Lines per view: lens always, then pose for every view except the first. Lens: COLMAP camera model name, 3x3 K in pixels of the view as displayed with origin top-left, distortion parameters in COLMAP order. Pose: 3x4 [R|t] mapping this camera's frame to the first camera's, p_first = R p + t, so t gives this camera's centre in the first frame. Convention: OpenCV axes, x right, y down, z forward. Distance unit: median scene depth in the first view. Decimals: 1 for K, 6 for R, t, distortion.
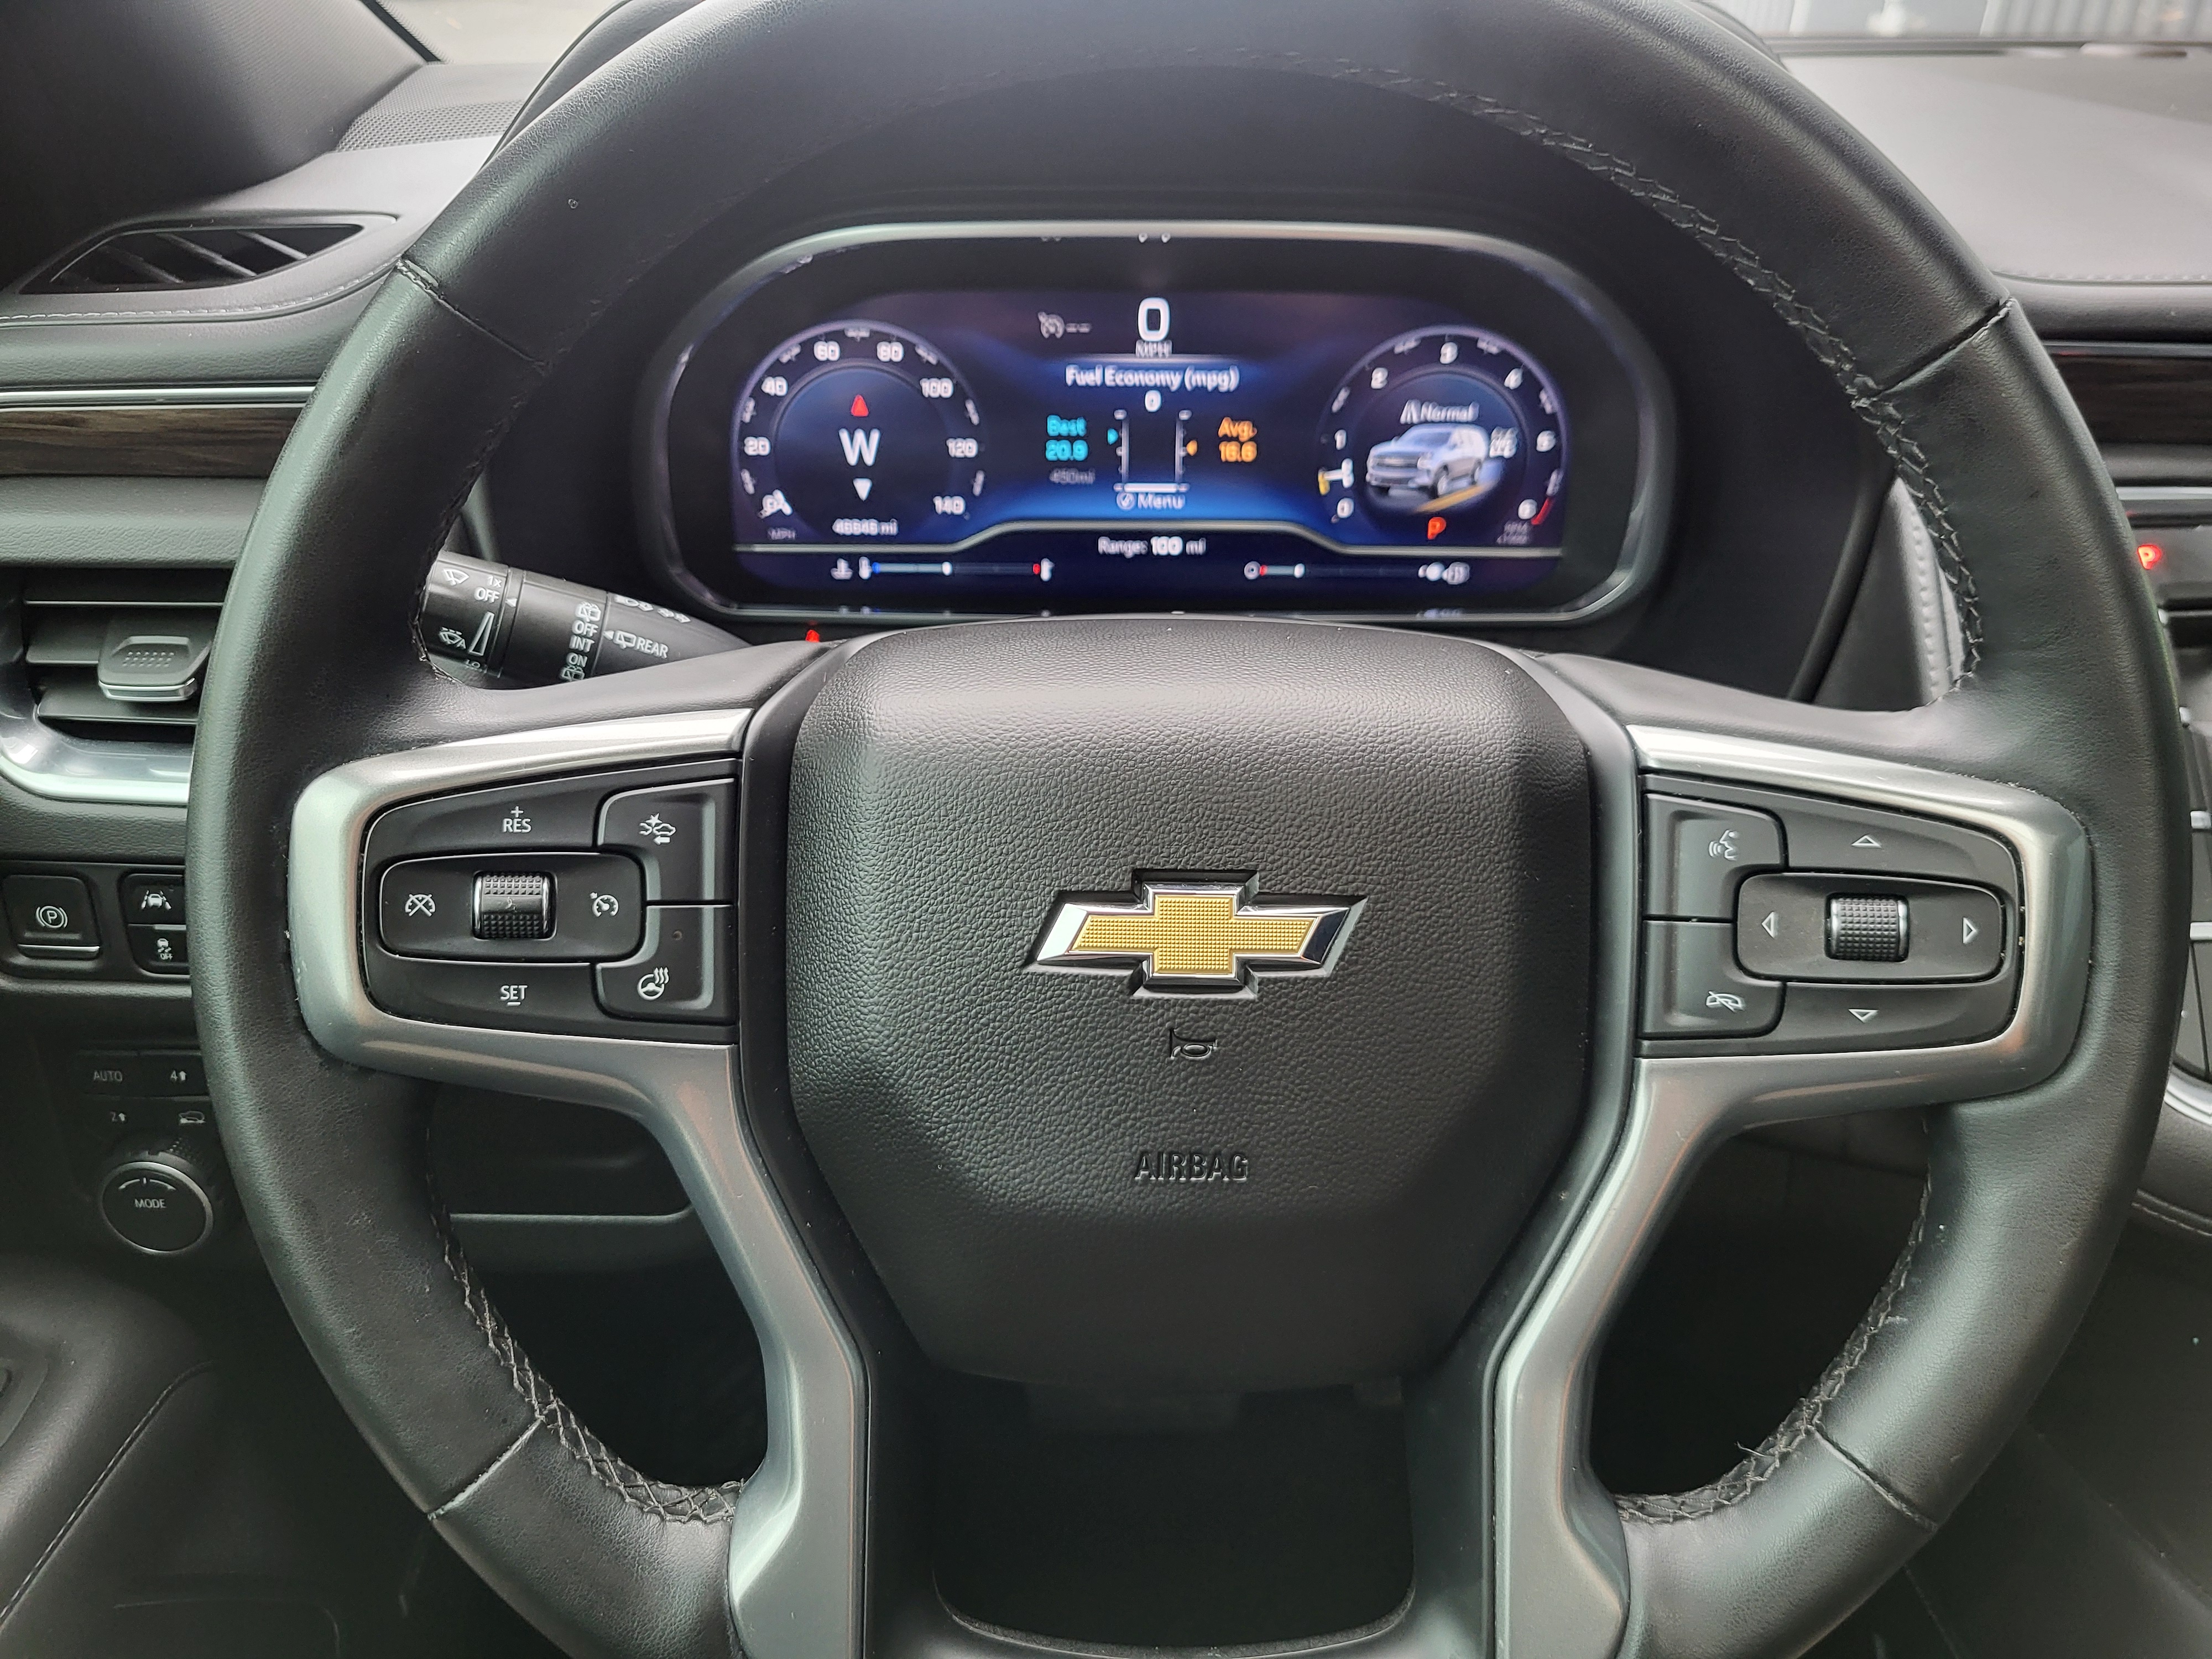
lens RADIAL K [[1753.1, 0, 1098.8], [0, 1753.1, 827.8], [0, 0, 1]] dist [0.006200, 0.005001]
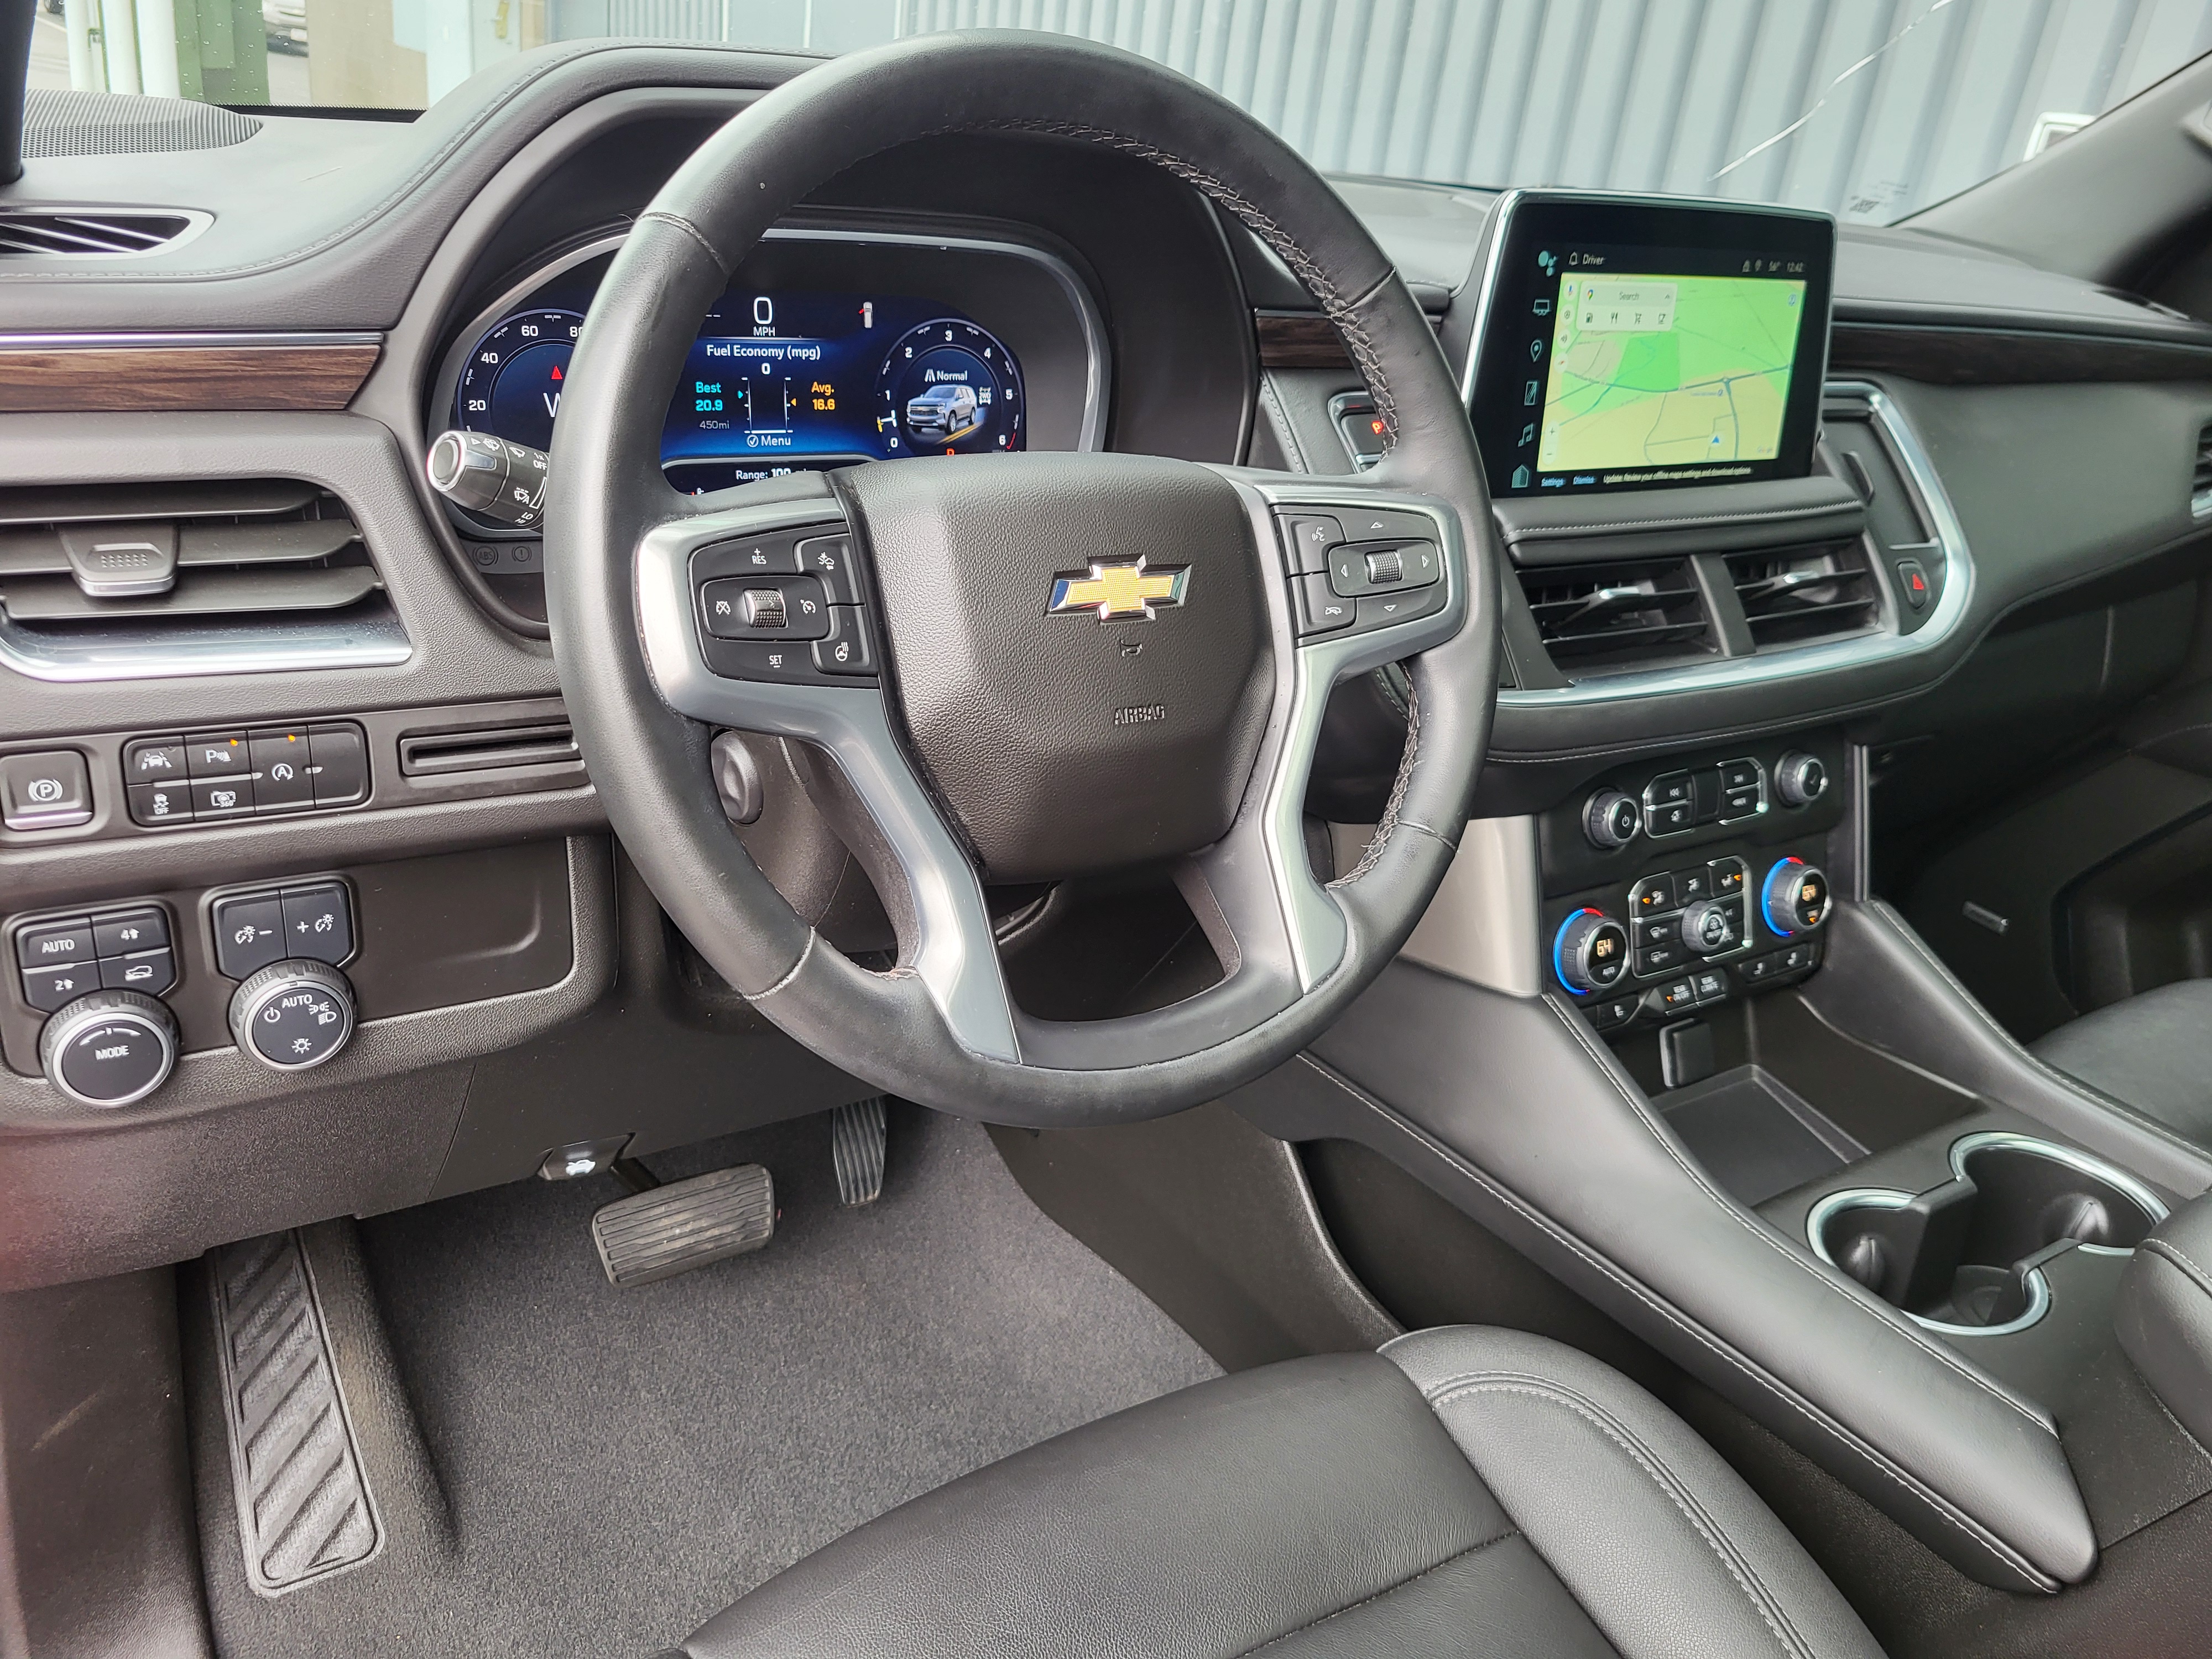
lens RADIAL K [[1699.1, 0, 1123.6], [0, 1699.1, 829.3], [0, 0, 1]] dist [0.029877, -0.010741]
pose [[0.835320, -0.151396, 0.528507, -0.516600], [0.174804, 0.984586, 0.005762, 0.166097], [-0.521233, 0.087572, 0.848910, -0.285581]]
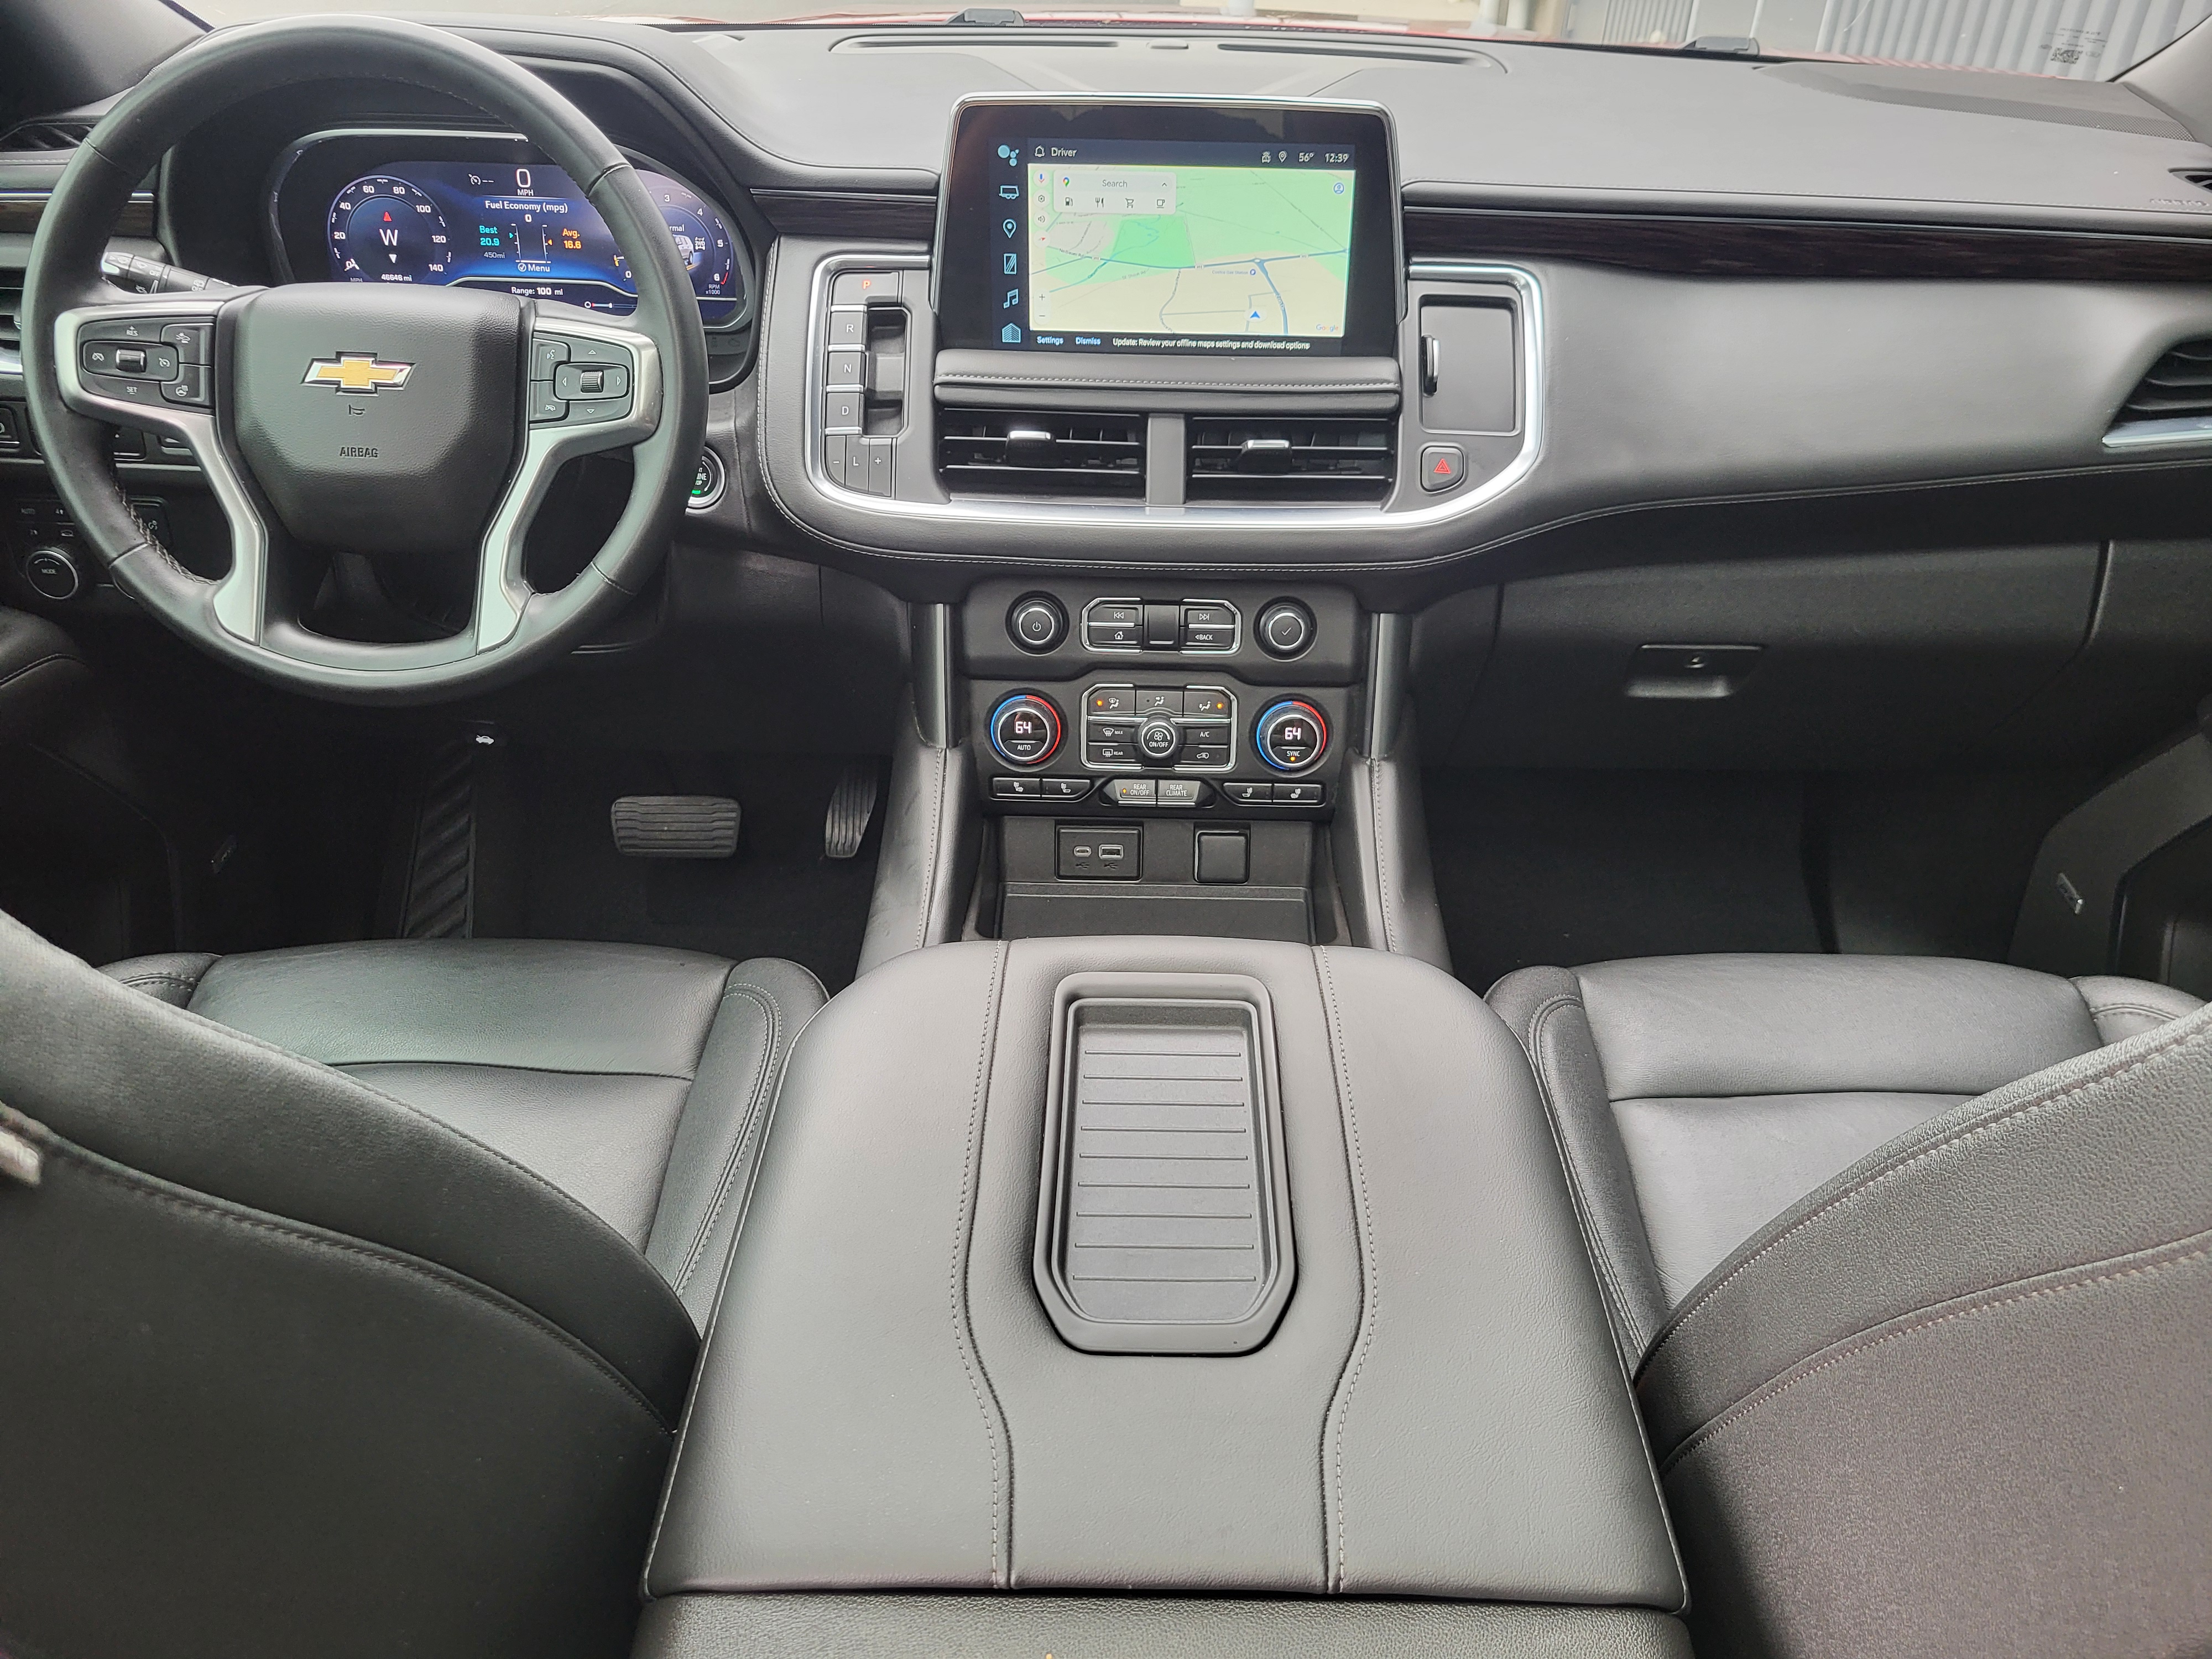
lens RADIAL K [[1699.1, 0, 1123.6], [0, 1699.1, 829.3], [0, 0, 1]] dist [0.029877, -0.010741]
pose [[0.999806, 0.019502, -0.002604, 0.772600], [-0.019307, 0.997953, 0.060975, 0.352850], [0.003788, -0.060913, 0.998136, -1.100293]]
